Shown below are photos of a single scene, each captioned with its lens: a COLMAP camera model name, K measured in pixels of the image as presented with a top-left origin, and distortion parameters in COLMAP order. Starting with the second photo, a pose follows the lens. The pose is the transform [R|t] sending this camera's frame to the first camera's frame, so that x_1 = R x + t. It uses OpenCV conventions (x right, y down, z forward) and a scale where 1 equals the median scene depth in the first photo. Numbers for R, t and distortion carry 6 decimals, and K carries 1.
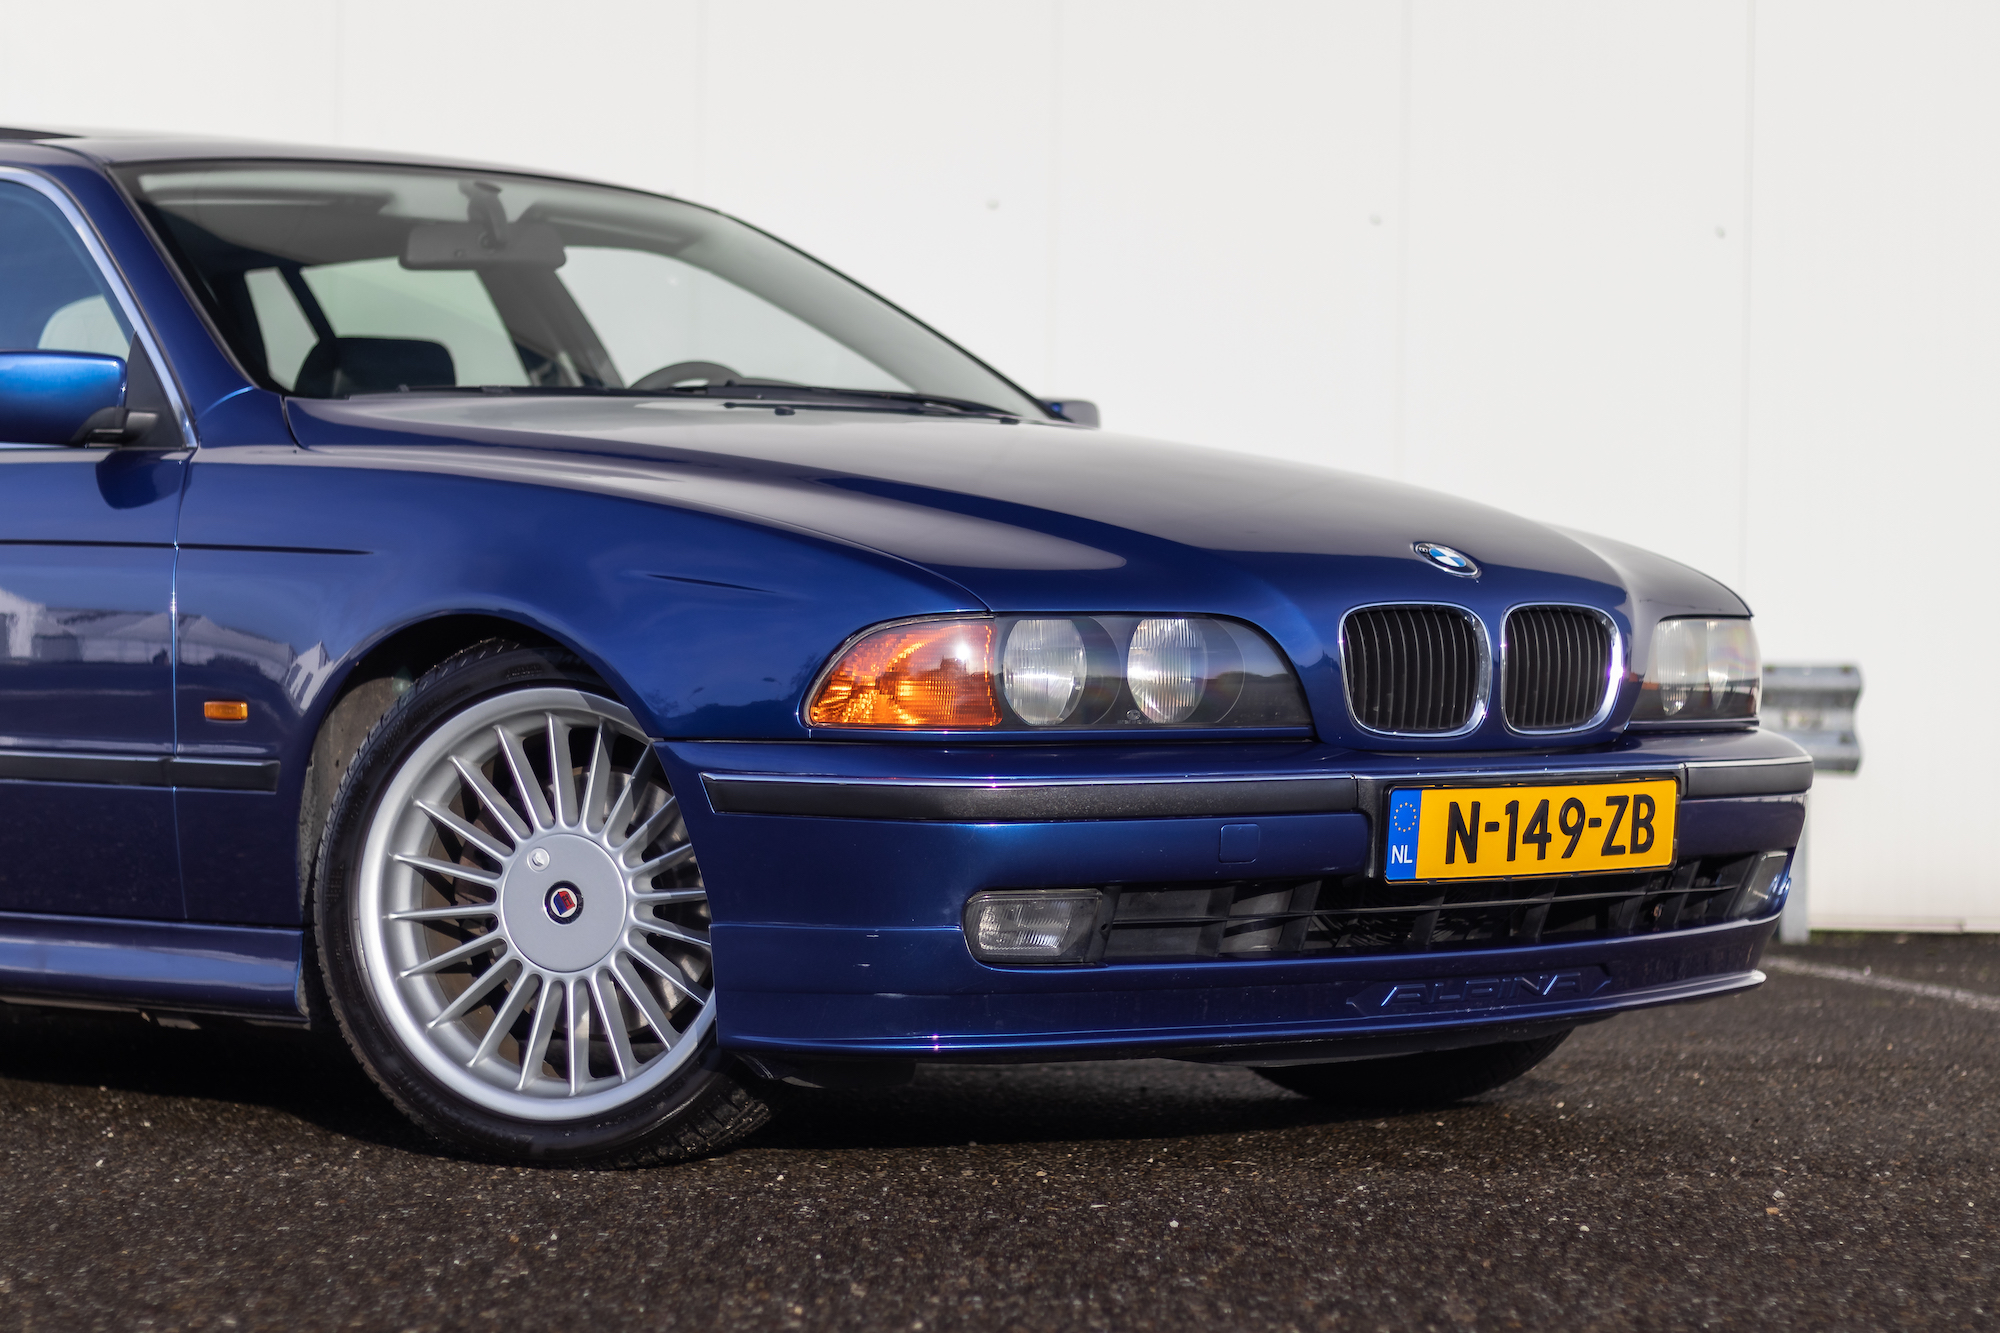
lens RADIAL K [[4175.2, 0, 968.7], [0, 4175.2, 736.8], [0, 0, 1]] dist [0.160036, 0.000000]
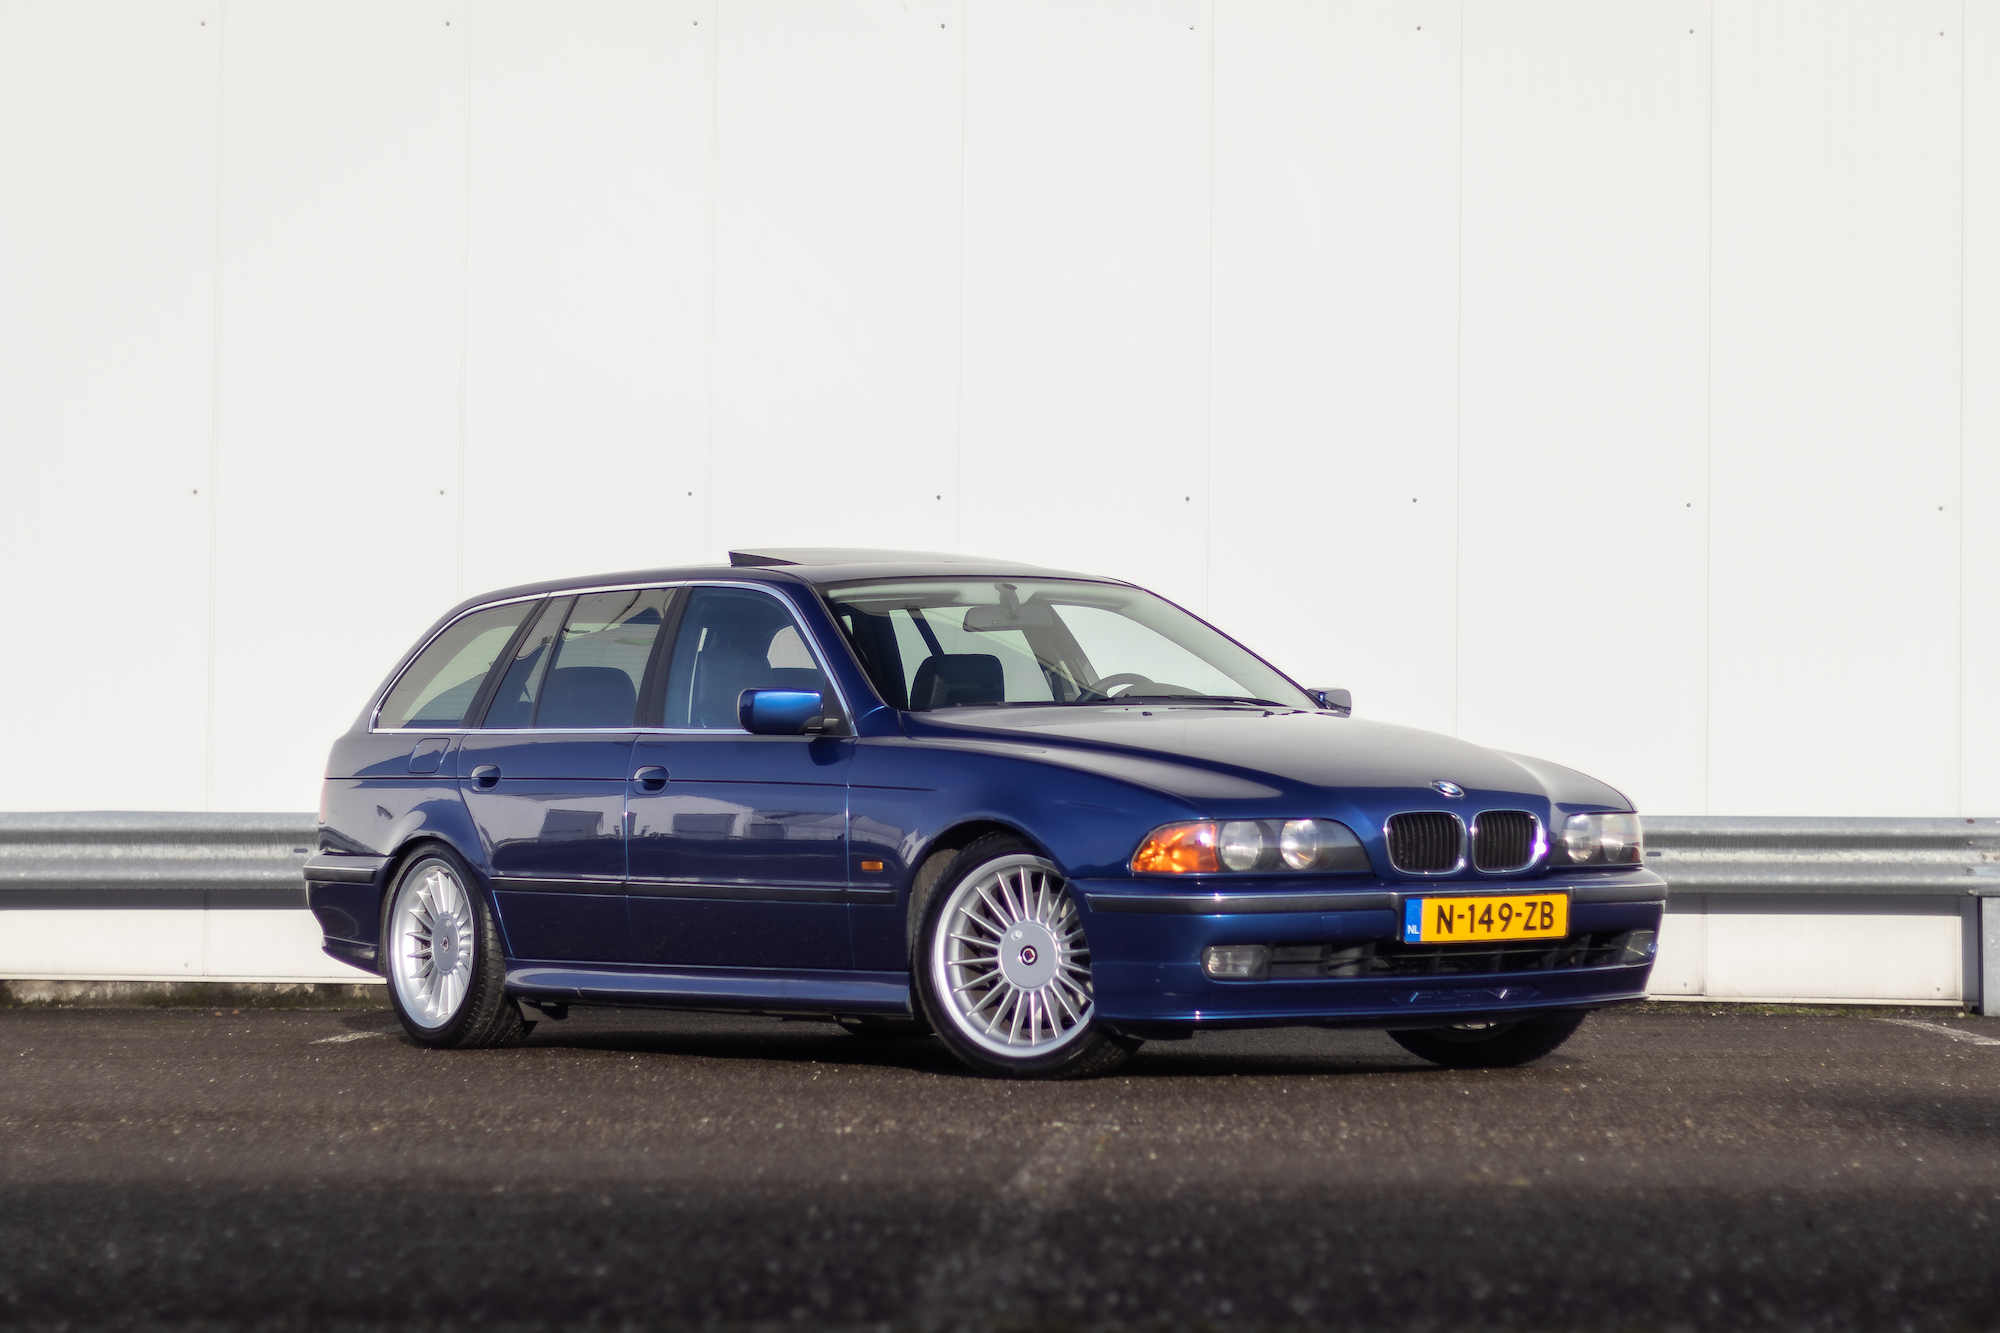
lens RADIAL K [[4175.2, 0, 1001.7], [0, 4175.2, 679.1], [0, 0, 1]] dist [0.160036, 0.000000]
pose [[0.990205, -0.015149, -0.138796, 0.186710], [0.008815, 0.998896, -0.046140, -0.002798], [0.139341, 0.044465, 0.989246, -1.109992]]
